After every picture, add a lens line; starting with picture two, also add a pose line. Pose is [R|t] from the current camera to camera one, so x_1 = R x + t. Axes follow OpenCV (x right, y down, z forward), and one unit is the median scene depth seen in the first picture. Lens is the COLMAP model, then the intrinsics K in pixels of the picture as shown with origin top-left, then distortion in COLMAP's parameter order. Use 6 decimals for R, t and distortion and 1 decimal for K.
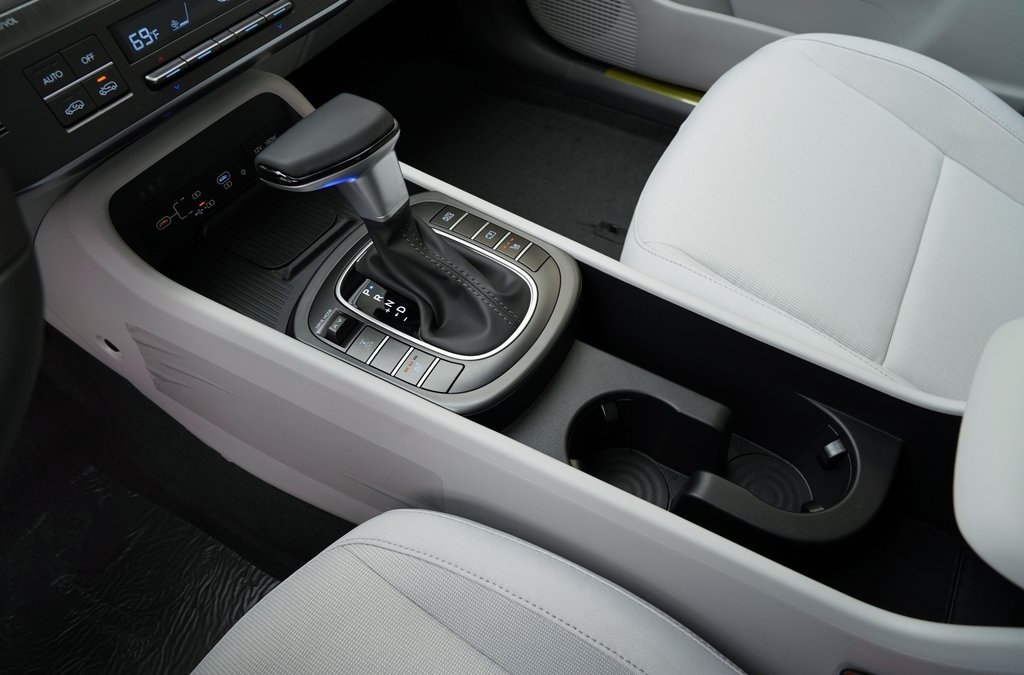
lens RADIAL K [[708.5, 0, 512.0], [0, 708.5, 337.5], [0, 0, 1]] dist [-0.141299, 0.096938]
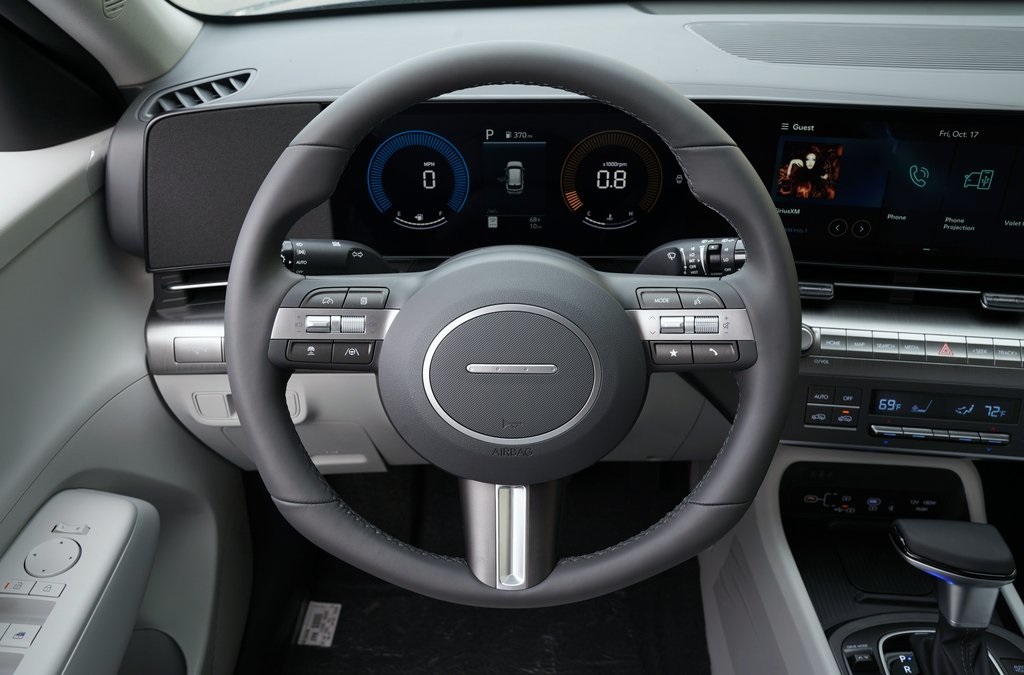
lens RADIAL K [[840.9, 0, 512.0], [0, 840.9, 337.5], [0, 0, 1]] dist [-0.099608, 0.127394]
pose [[0.497485, 0.484611, -0.719486, 0.242998], [-0.698317, 0.715788, -0.000727, 0.011044], [0.514647, 0.502791, 0.694506, -0.683511]]
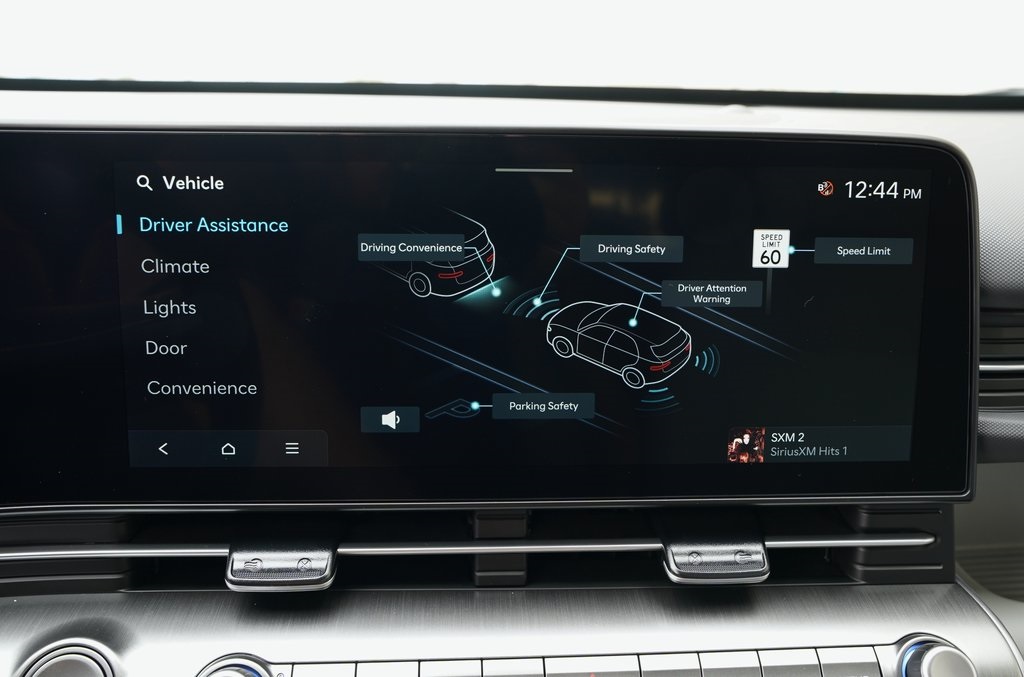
lens RADIAL K [[871.3, 0, 512.0], [0, 871.3, 338.5], [0, 0, 1]] dist [-0.034143, 0.001680]
pose [[0.657979, 0.215063, -0.721673, -0.102363], [-0.621949, 0.695507, -0.359792, -0.493323], [0.424550, 0.685579, 0.591387, 0.292559]]
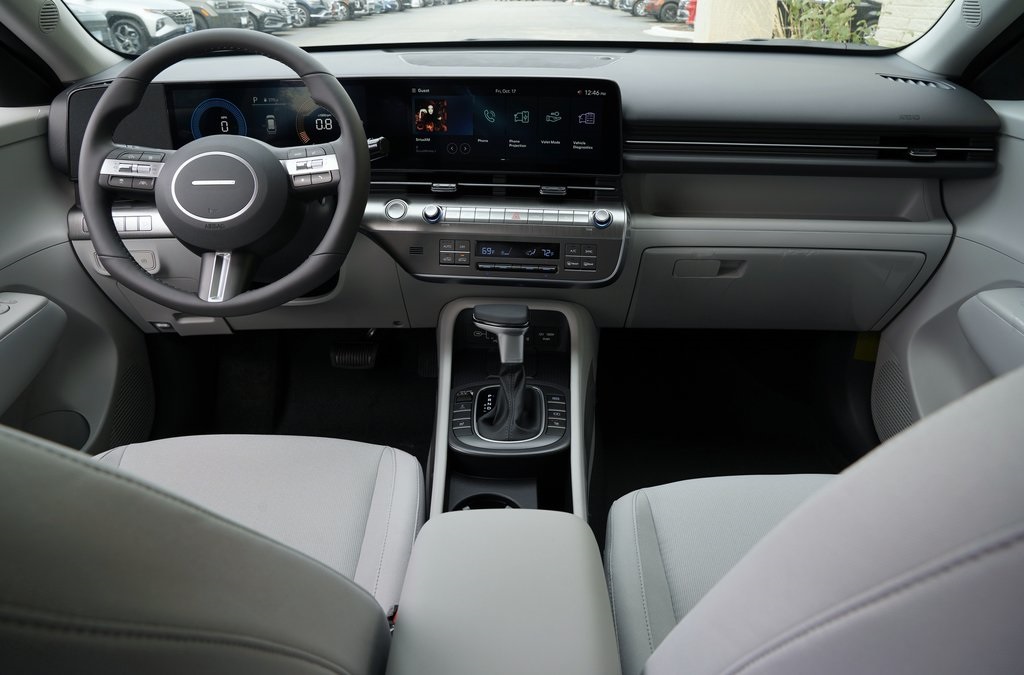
lens RADIAL K [[708.5, 0, 512.0], [0, 708.5, 337.5], [0, 0, 1]] dist [-0.141299, 0.096938]
pose [[0.511480, 0.409825, -0.755269, 1.514838], [-0.695012, 0.714174, -0.083148, -0.071932], [0.505317, 0.567450, 0.650119, -0.417417]]
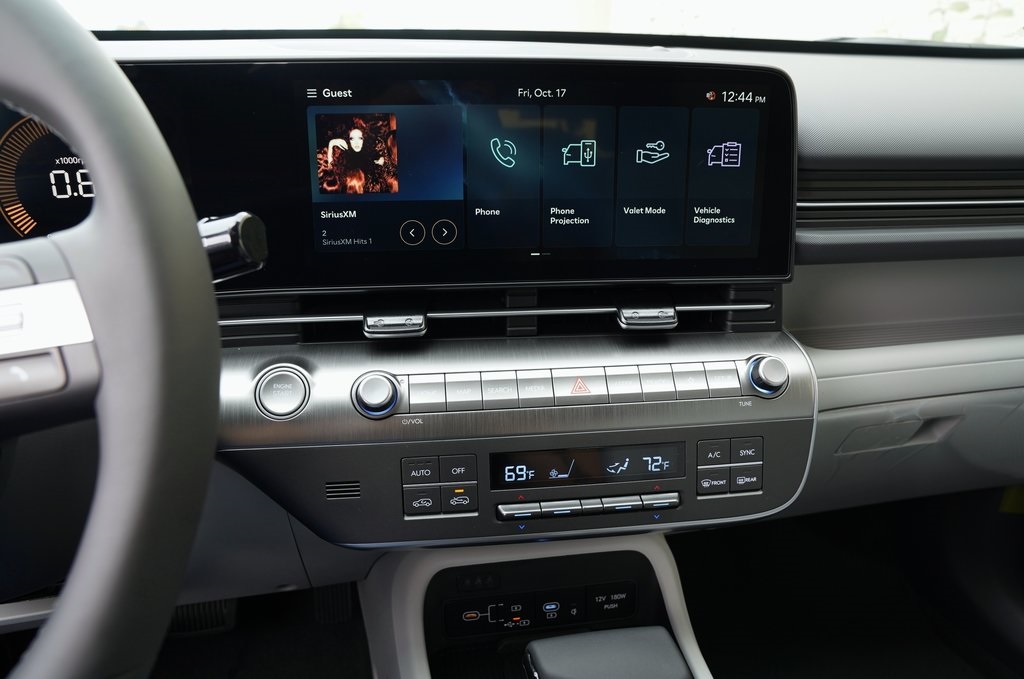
lens RADIAL K [[708.5, 0, 512.0], [0, 708.5, 339.5], [0, 0, 1]] dist [-0.141299, 0.096938]
pose [[0.699744, 0.296422, -0.649995, 0.073323], [-0.589862, 0.753014, -0.291606, -0.277658], [0.403016, 0.587456, 0.701764, 0.137433]]
